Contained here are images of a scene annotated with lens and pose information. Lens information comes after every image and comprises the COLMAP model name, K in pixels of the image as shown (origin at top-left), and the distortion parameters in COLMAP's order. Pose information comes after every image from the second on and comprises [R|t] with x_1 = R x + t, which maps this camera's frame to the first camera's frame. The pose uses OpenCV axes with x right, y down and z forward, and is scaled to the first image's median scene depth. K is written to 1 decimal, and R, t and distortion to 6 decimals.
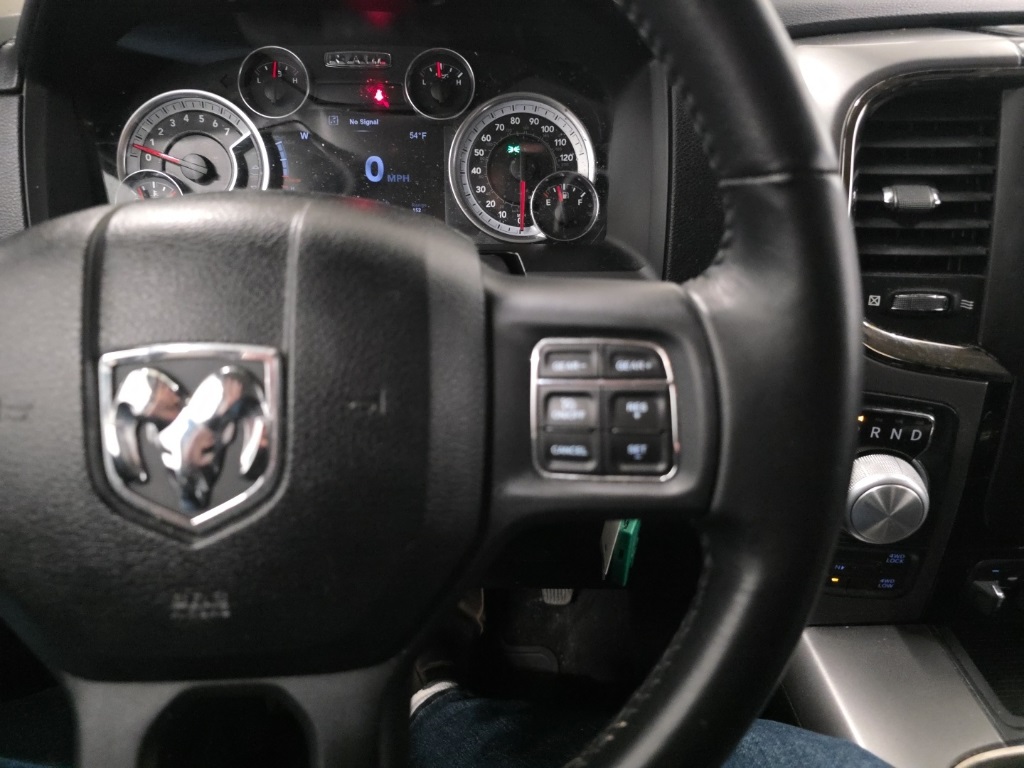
lens RADIAL K [[699.8, 0, 521.7], [0, 699.8, 382.7], [0, 0, 1]] dist [0.044040, -0.040783]
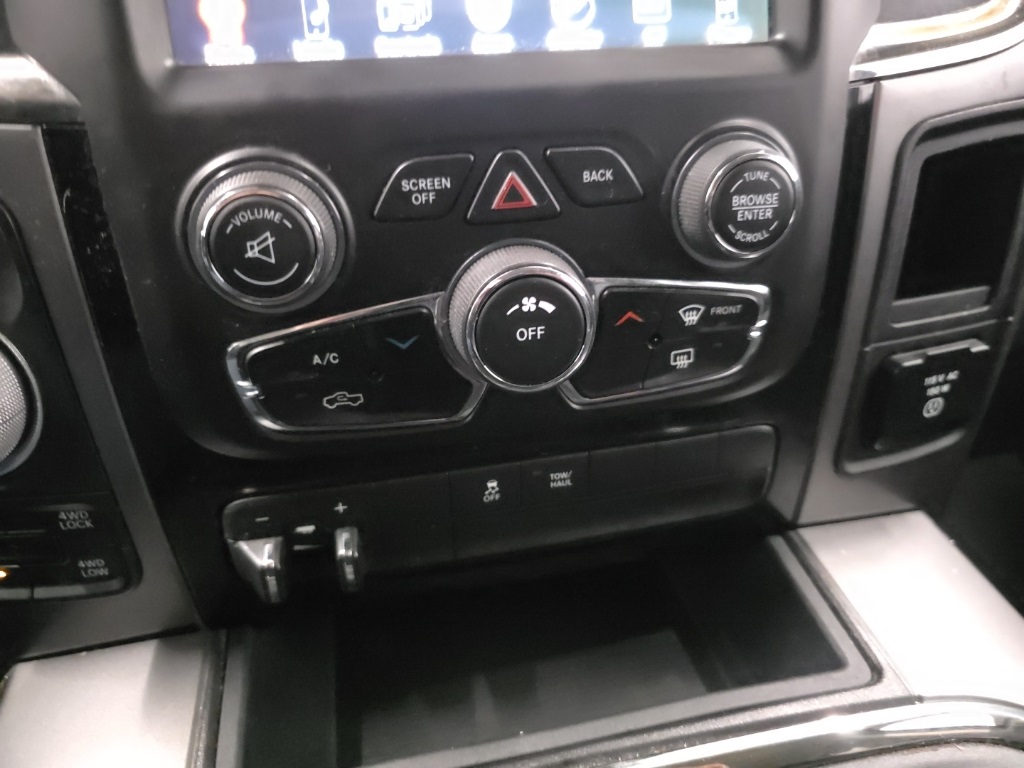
lens RADIAL K [[699.8, 0, 532.5], [0, 699.8, 385.2], [0, 0, 1]] dist [-0.003553, -0.024248]
pose [[0.986698, -0.106158, 0.123112, 0.880099], [0.105107, 0.994347, 0.015023, 0.192328], [-0.124011, -0.001883, 0.992279, 0.485353]]
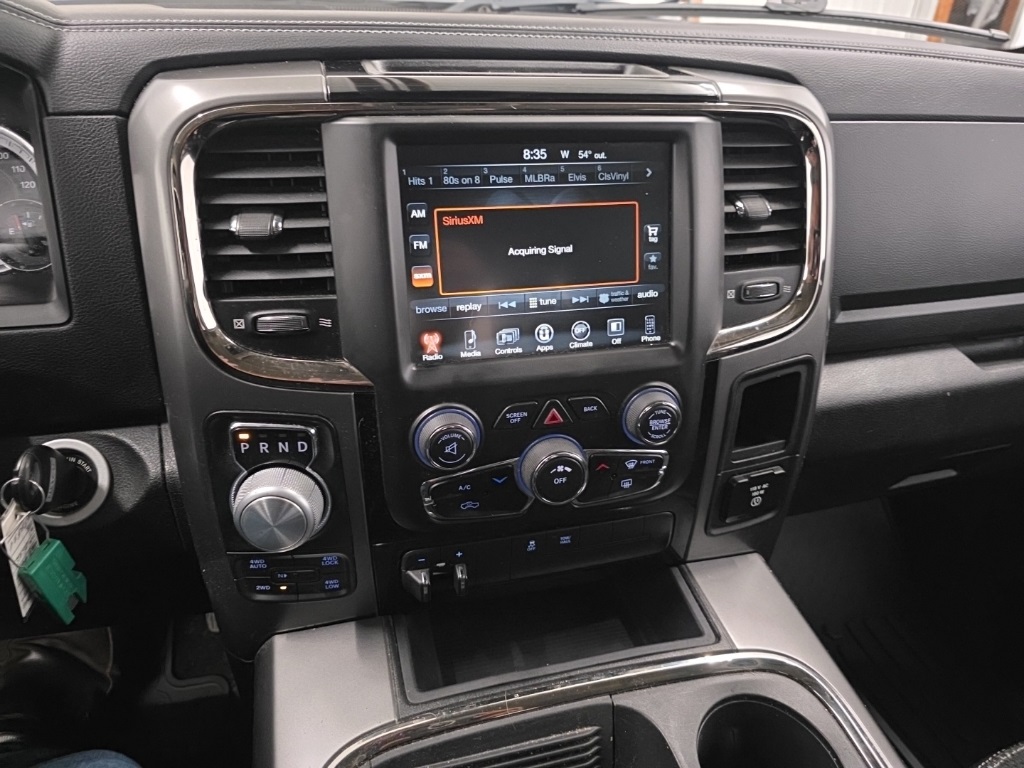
lens RADIAL K [[699.8, 0, 521.7], [0, 699.8, 382.7], [0, 0, 1]] dist [0.044040, -0.040783]
pose [[0.979015, -0.080972, 0.187013, 0.689648], [0.080770, 0.996695, 0.008716, -0.004310], [-0.187100, 0.006572, 0.982319, -0.103476]]
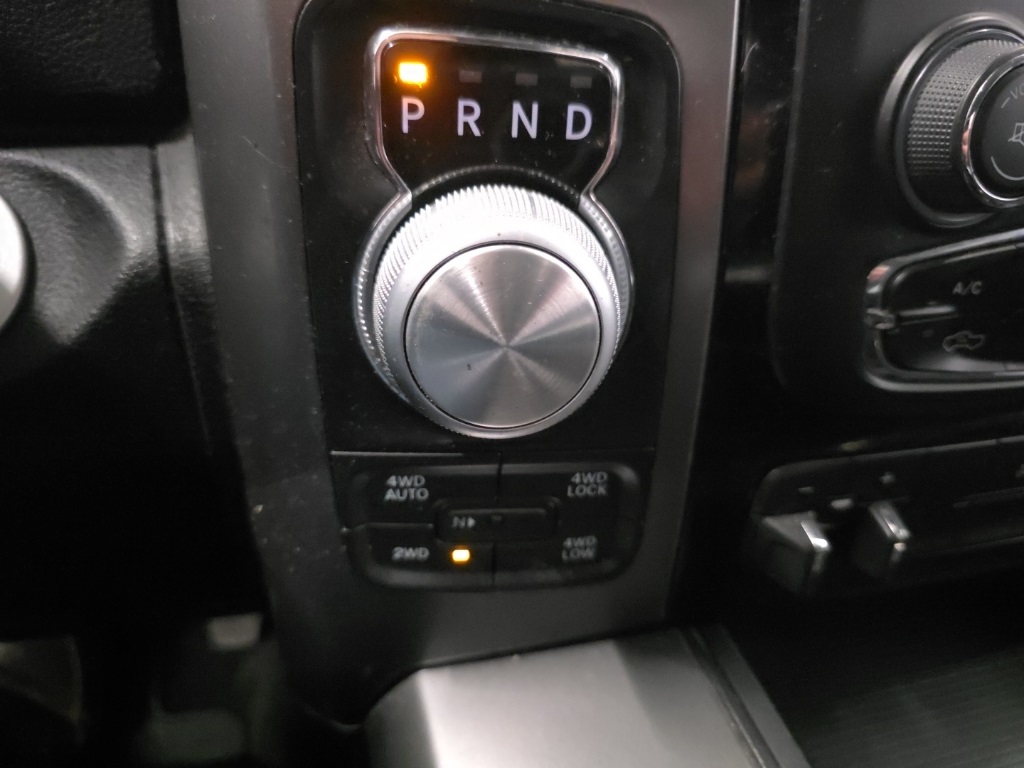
lens RADIAL K [[710.7, 0, 525.6], [0, 710.7, 380.5], [0, 0, 1]] dist [0.000365, -0.001940]
pose [[0.976960, -0.066191, 0.202898, 0.449232], [0.068305, 0.997659, -0.003427, 0.203344], [-0.202196, 0.017207, 0.979194, 0.653354]]
